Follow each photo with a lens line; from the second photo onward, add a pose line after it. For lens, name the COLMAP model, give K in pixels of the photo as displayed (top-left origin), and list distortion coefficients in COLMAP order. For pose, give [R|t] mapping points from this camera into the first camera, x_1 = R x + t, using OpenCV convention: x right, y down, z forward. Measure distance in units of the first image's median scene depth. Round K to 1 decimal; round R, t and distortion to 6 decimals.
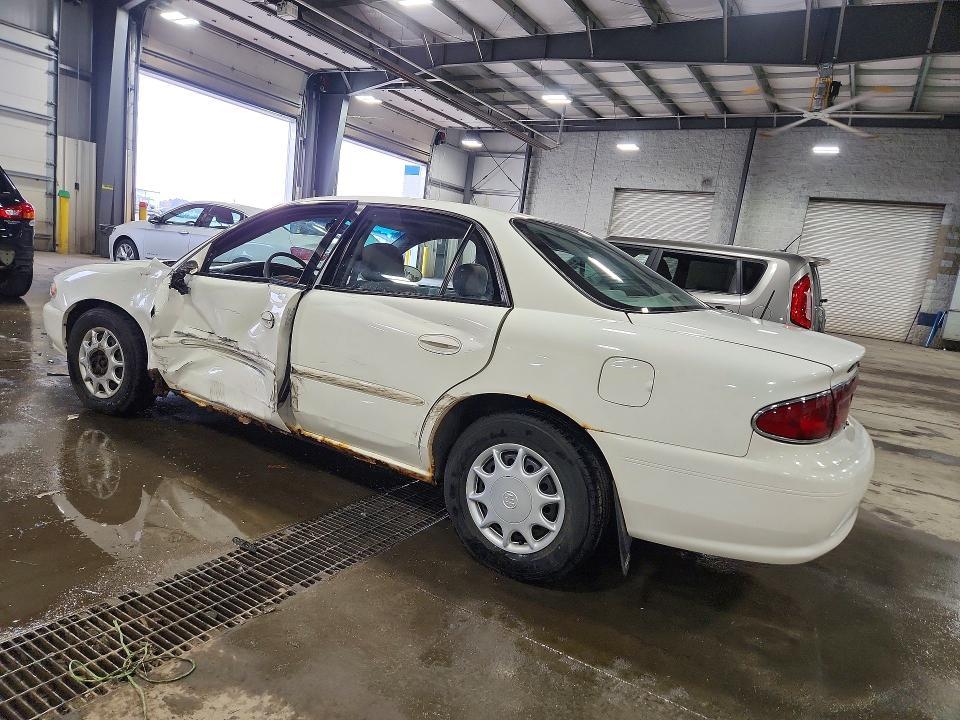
lens RADIAL K [[659.7, 0, 482.7], [0, 659.7, 382.4], [0, 0, 1]] dist [0.058035, -0.041790]
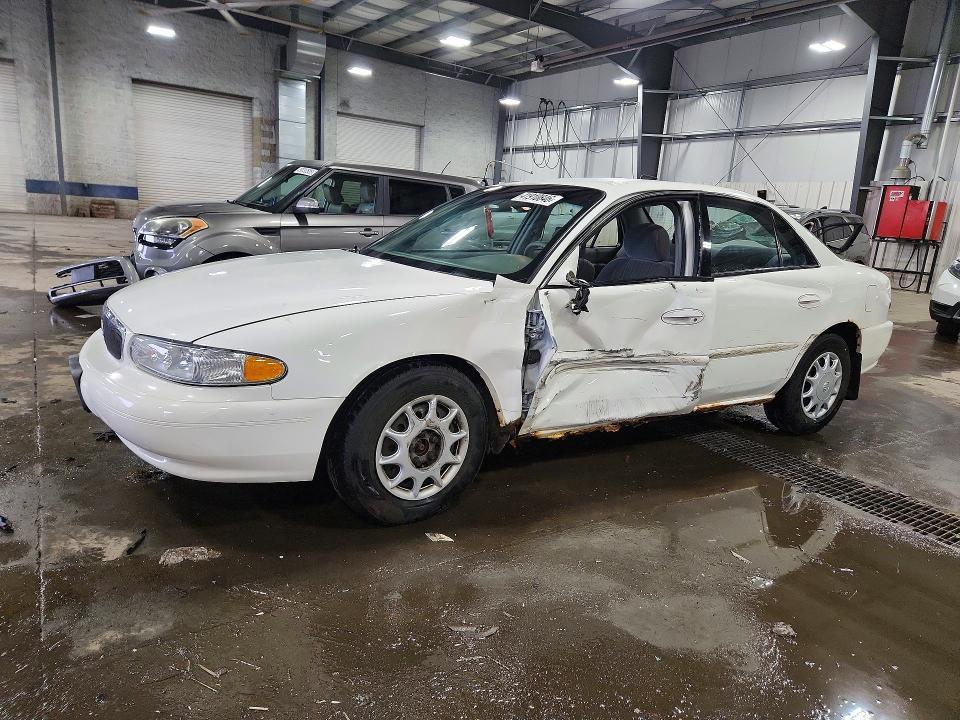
lens RADIAL K [[659.7, 0, 482.7], [0, 659.7, 382.4], [0, 0, 1]] dist [0.058035, -0.041790]
pose [[0.413822, -0.316700, 0.853494, -0.761142], [0.151592, 0.948420, 0.278423, -0.185659], [-0.897647, 0.014166, 0.440487, 0.463933]]
